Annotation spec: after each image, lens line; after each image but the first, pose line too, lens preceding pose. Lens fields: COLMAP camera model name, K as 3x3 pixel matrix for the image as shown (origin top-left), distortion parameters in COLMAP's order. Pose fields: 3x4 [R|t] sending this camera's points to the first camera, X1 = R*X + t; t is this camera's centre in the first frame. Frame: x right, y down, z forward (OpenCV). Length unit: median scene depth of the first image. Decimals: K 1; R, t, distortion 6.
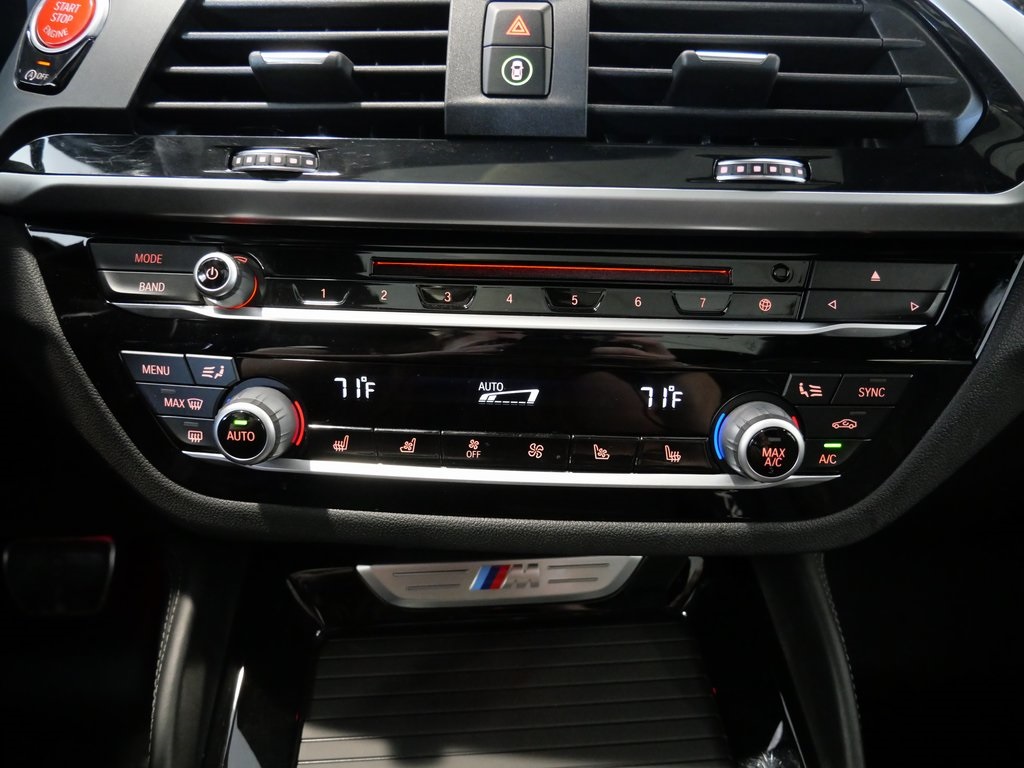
lens RADIAL K [[756.7, 0, 509.8], [0, 756.7, 389.9], [0, 0, 1]] dist [-0.030892, 0.004416]
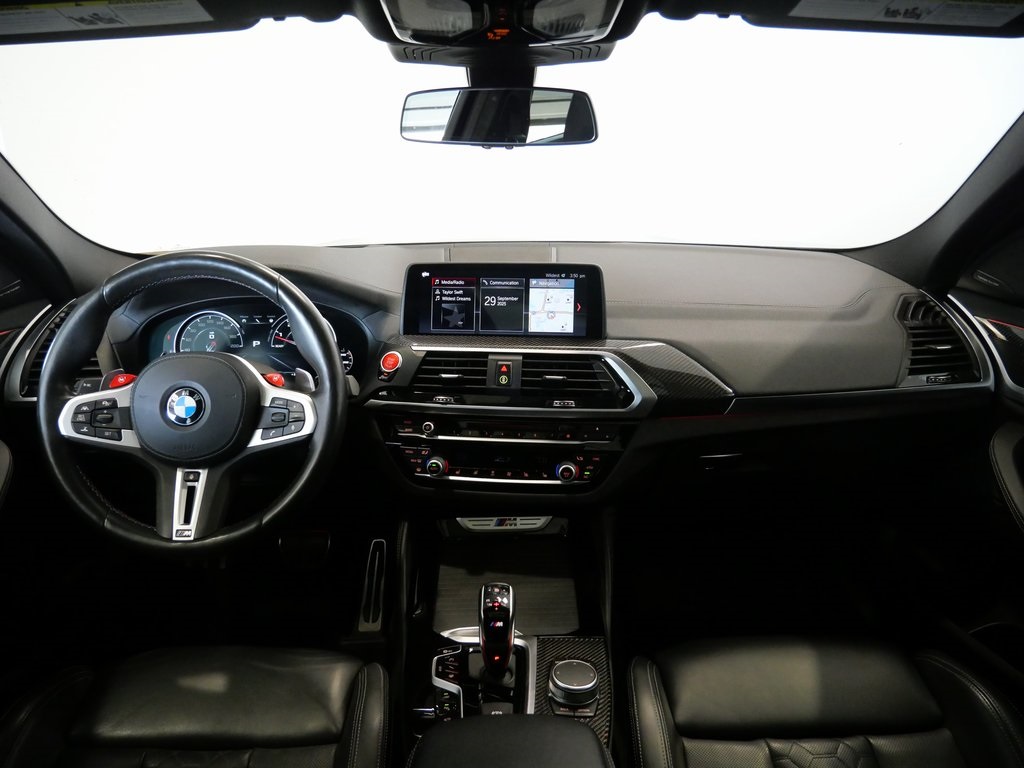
lens RADIAL K [[756.7, 0, 505.2], [0, 756.7, 384.6], [0, 0, 1]] dist [-0.030892, 0.004416]
pose [[0.997421, 0.001794, -0.071752, 0.297263], [-0.010692, 0.992248, -0.123814, 0.109553], [0.070974, 0.124262, 0.989708, -2.917084]]
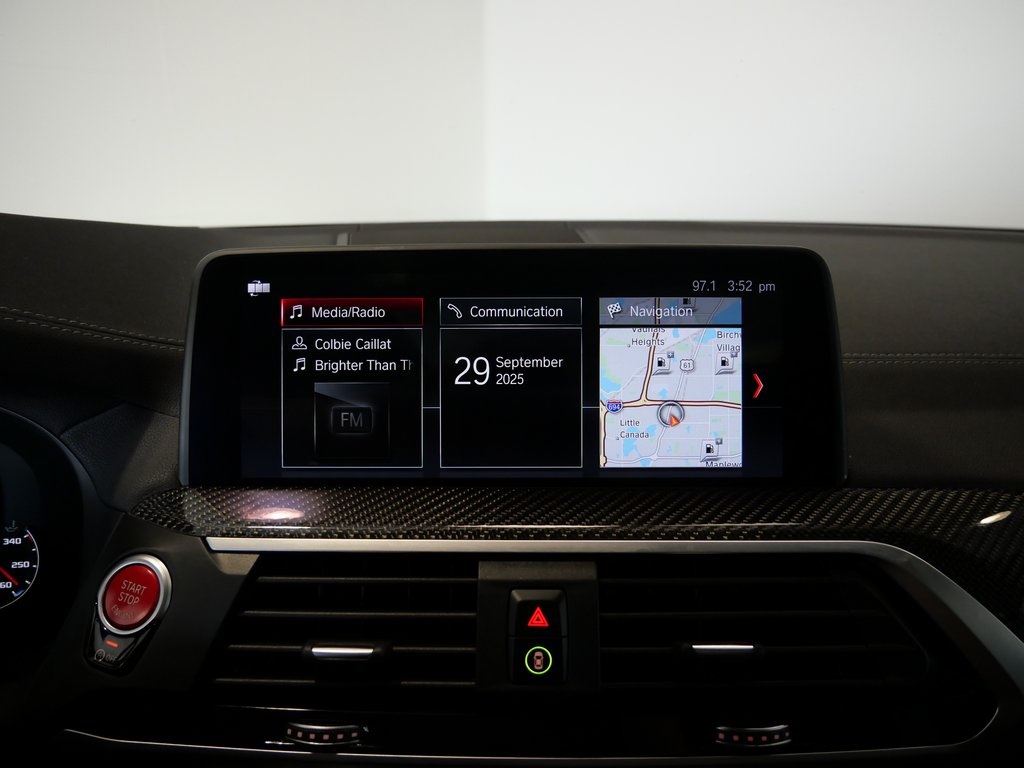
lens RADIAL K [[756.7, 0, 515.0], [0, 756.7, 382.2], [0, 0, 1]] dist [-0.030892, 0.004416]
pose [[0.998735, -0.026084, 0.042983, -0.060608], [0.032385, 0.987677, -0.153116, -0.627719], [-0.038459, 0.154314, 0.987273, -0.186636]]
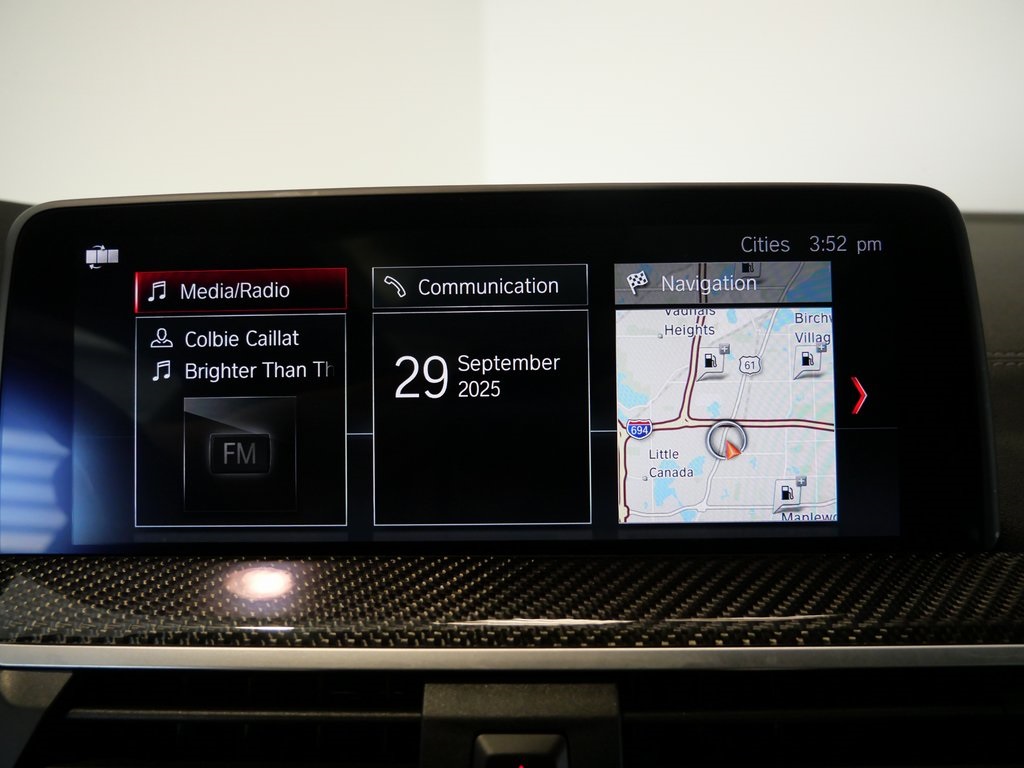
lens RADIAL K [[756.7, 0, 513.6], [0, 756.7, 389.0], [0, 0, 1]] dist [-0.030892, 0.004416]
pose [[0.998756, -0.034664, 0.035842, -0.006876], [0.040692, 0.982062, -0.184115, -0.672778], [-0.028817, 0.185344, 0.982251, 0.246149]]
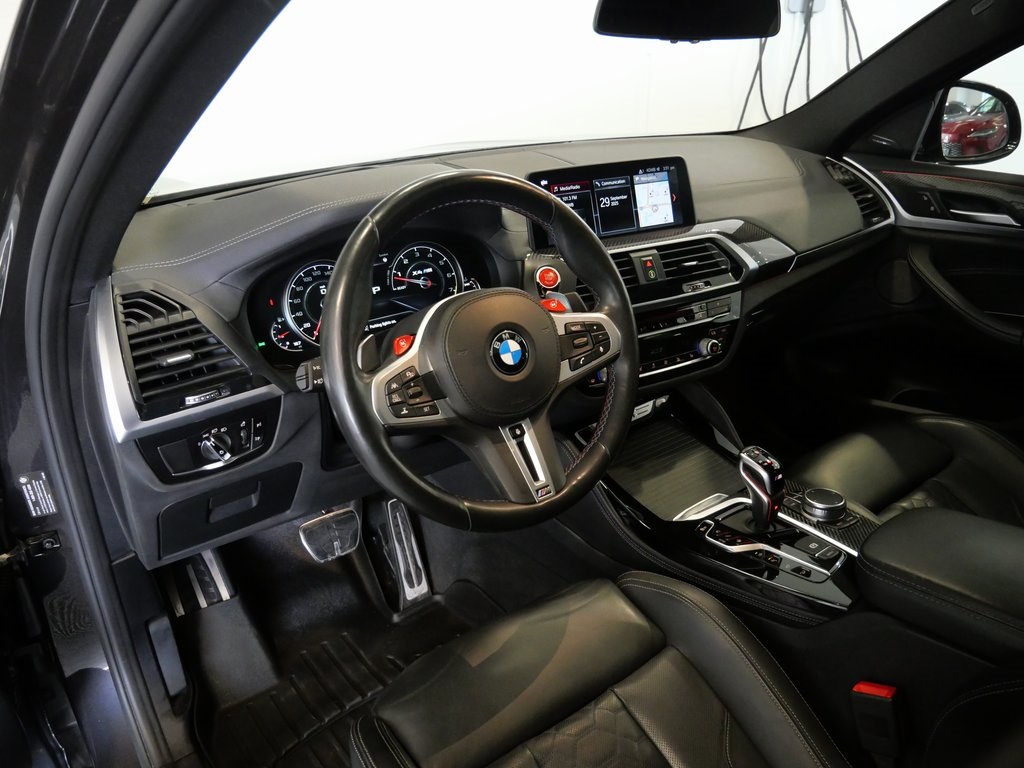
lens RADIAL K [[786.3, 0, 517.0], [0, 786.3, 389.0], [0, 0, 1]] dist [-0.016881, 0.004596]
pose [[0.836482, -0.246171, 0.489589, -2.803740], [0.257092, 0.965286, 0.046106, -0.185475], [-0.483943, 0.087302, 0.870734, -2.321136]]
